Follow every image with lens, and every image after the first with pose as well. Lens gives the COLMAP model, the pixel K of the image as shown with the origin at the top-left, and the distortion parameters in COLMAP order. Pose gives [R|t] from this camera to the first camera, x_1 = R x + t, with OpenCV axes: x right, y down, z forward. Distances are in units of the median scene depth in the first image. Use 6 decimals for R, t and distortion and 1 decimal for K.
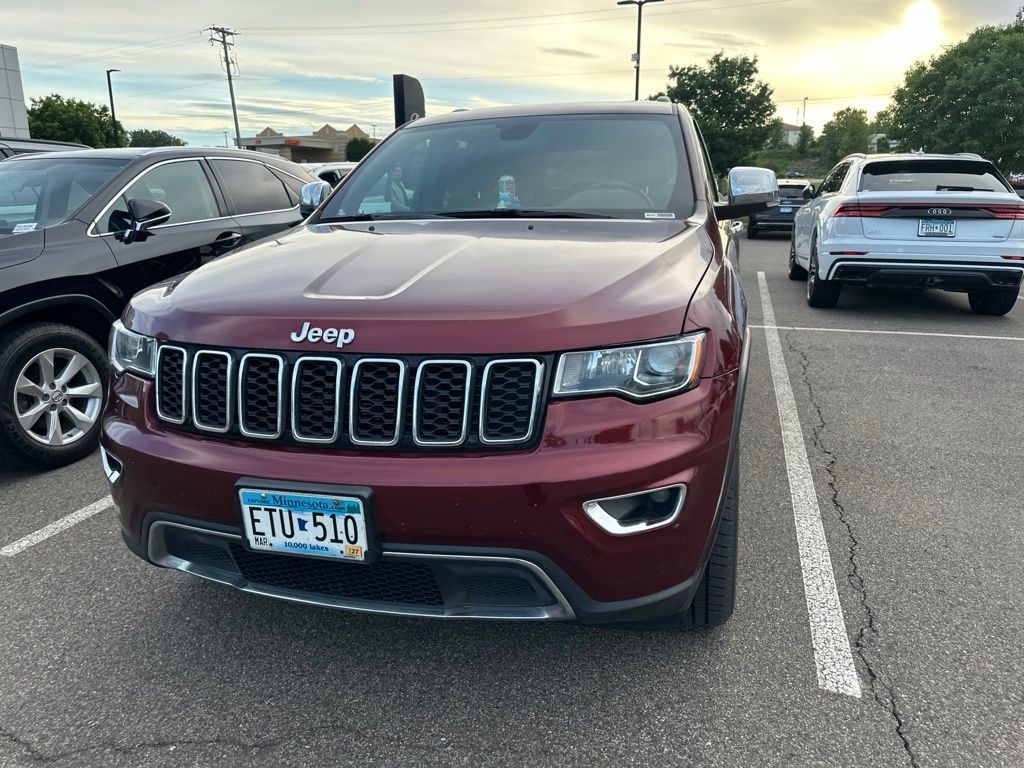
lens RADIAL K [[731.2, 0, 527.6], [0, 731.2, 393.9], [0, 0, 1]] dist [0.027987, -0.035189]
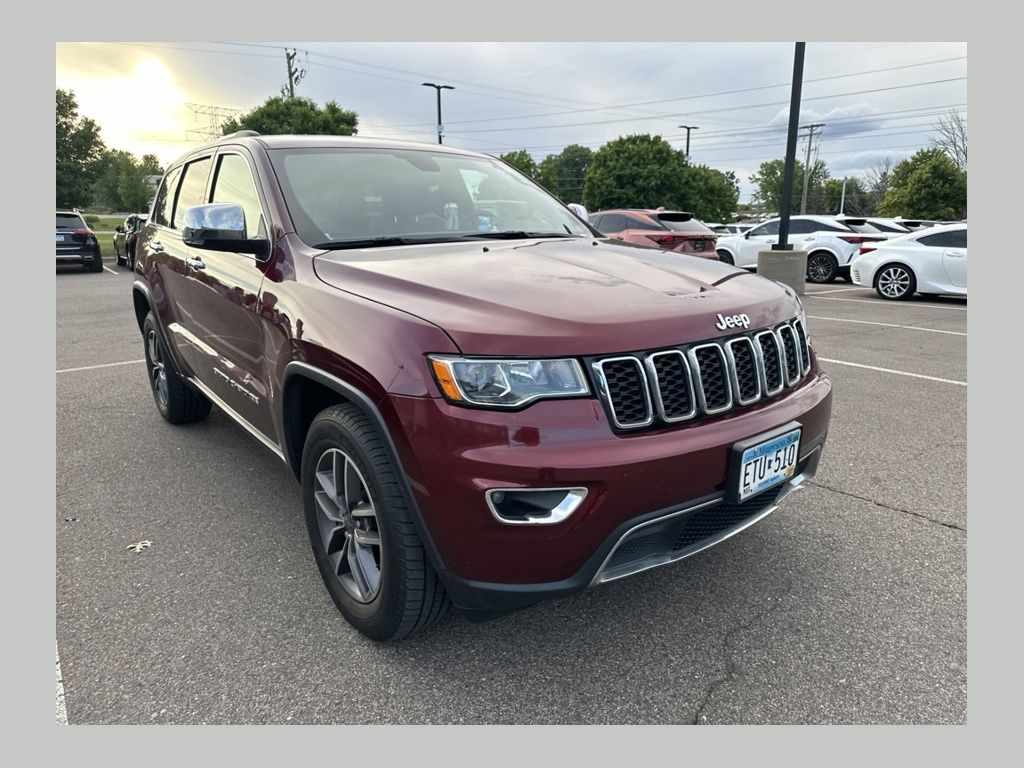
lens RADIAL K [[649.1, 0, 527.6], [0, 649.1, 375.7], [0, 0, 1]] dist [0.017934, -0.018236]
pose [[0.589601, -0.177560, 0.787936, -0.927864], [0.212744, 0.975229, 0.060573, -0.087763], [-0.779173, 0.131915, 0.612770, 0.387938]]
